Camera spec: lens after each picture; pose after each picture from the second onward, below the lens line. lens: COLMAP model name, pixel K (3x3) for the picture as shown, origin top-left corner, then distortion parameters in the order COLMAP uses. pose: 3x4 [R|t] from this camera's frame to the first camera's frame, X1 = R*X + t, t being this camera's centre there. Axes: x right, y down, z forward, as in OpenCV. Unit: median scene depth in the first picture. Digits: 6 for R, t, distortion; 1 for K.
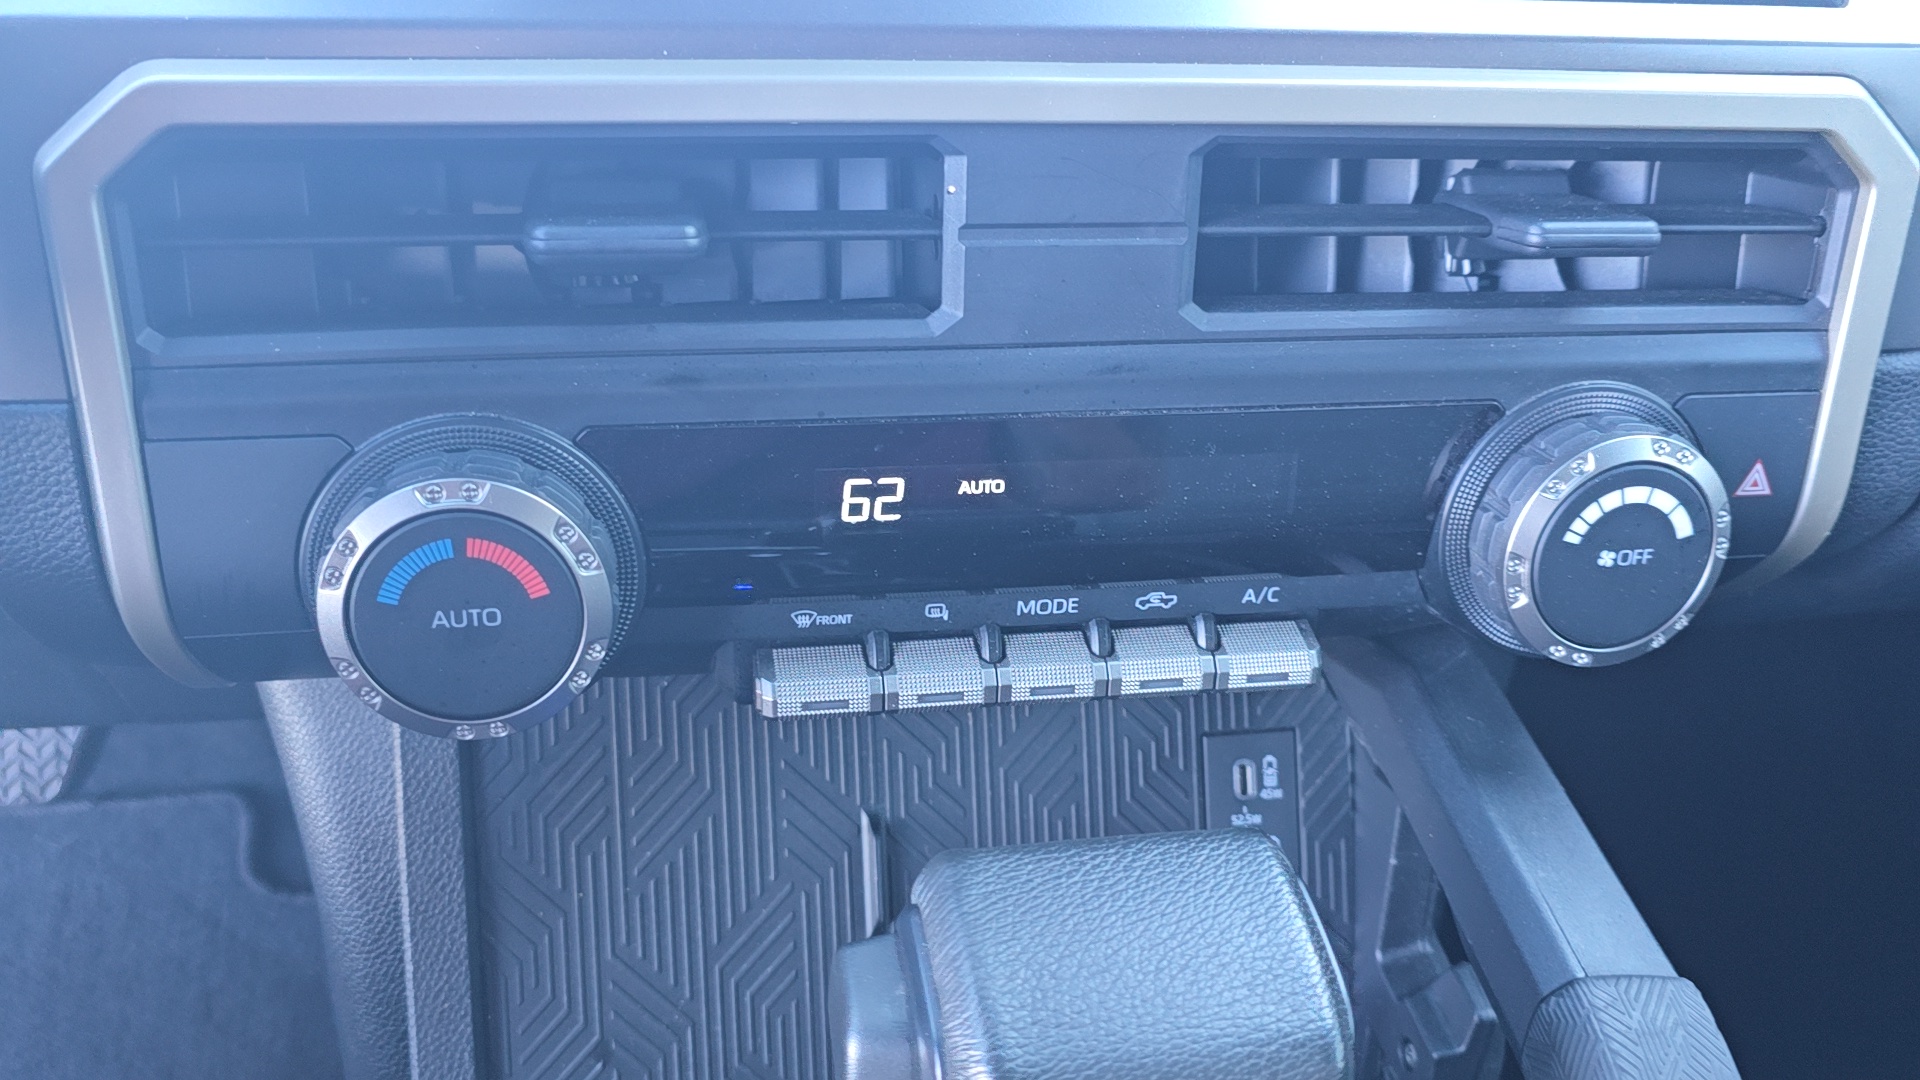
lens RADIAL K [[1594.8, 0, 954.0], [0, 1594.8, 538.8], [0, 0, 1]] dist [0.000693, -0.003534]
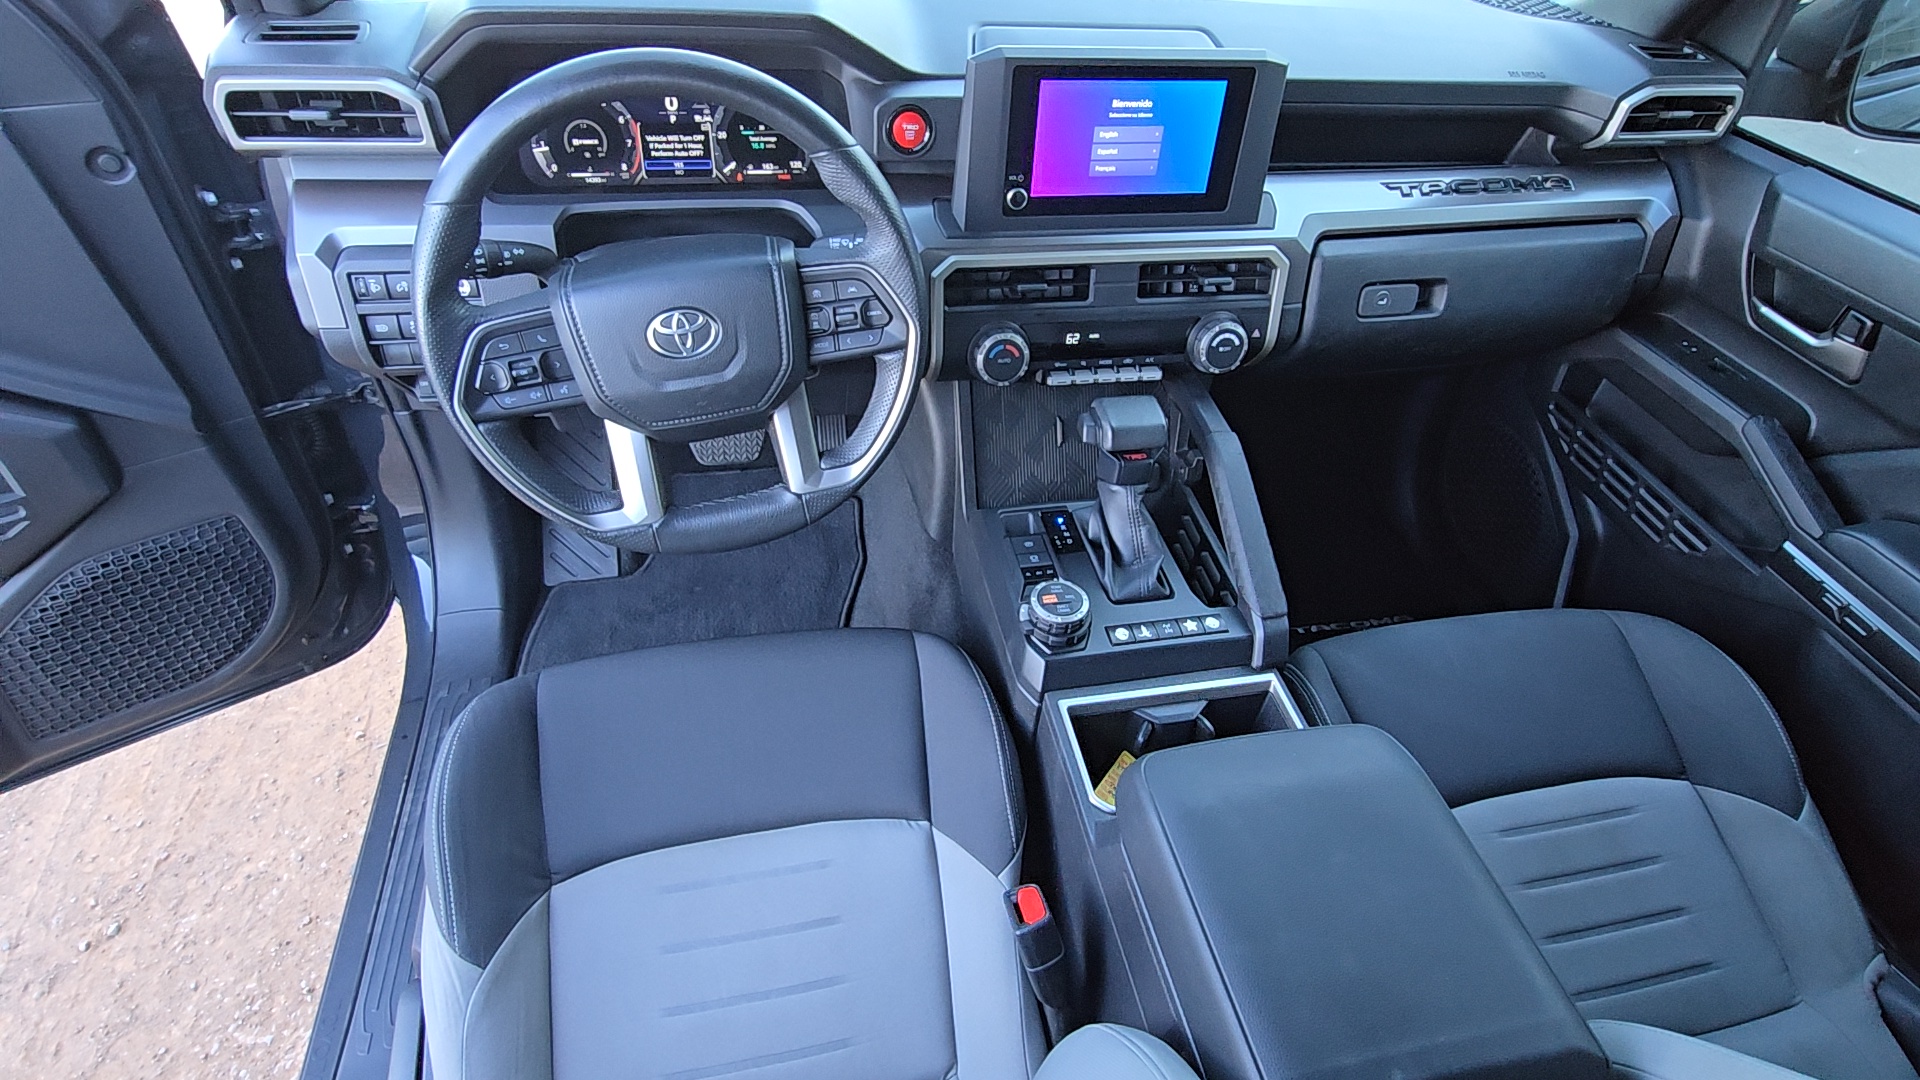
lens RADIAL K [[949.3, 0, 964.9], [0, 949.3, 536.5], [0, 0, 1]] dist [0.000370, -0.000892]
pose [[0.999182, -0.022300, 0.033735, -0.473900], [0.017861, 0.991795, 0.126588, 0.194101], [-0.036281, -0.125882, 0.991382, -1.878373]]
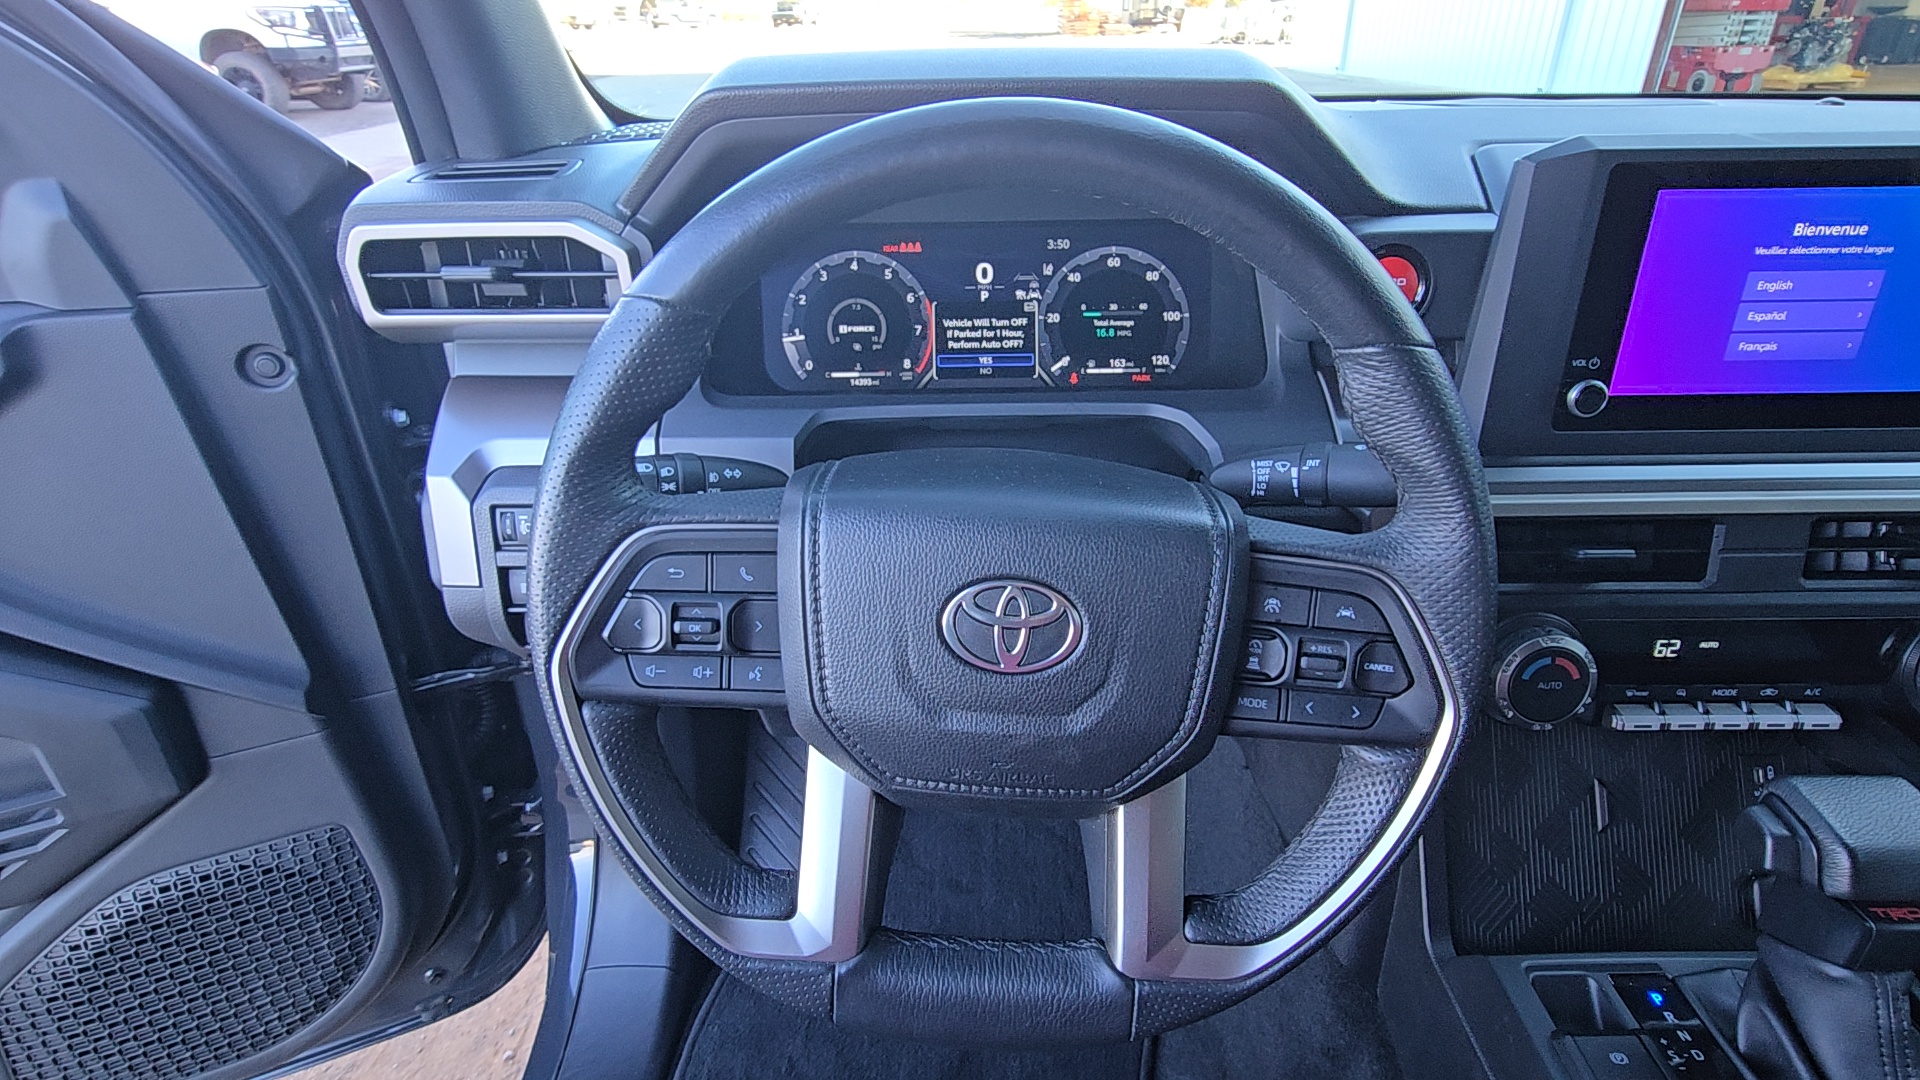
lens RADIAL K [[949.3, 0, 964.9], [0, 949.3, 536.5], [0, 0, 1]] dist [0.000370, -0.000892]
pose [[0.981889, 0.010629, -0.189157, -0.864964], [-0.036885, 0.990045, -0.135834, 0.046973], [0.185830, 0.140351, 0.972506, -0.751559]]
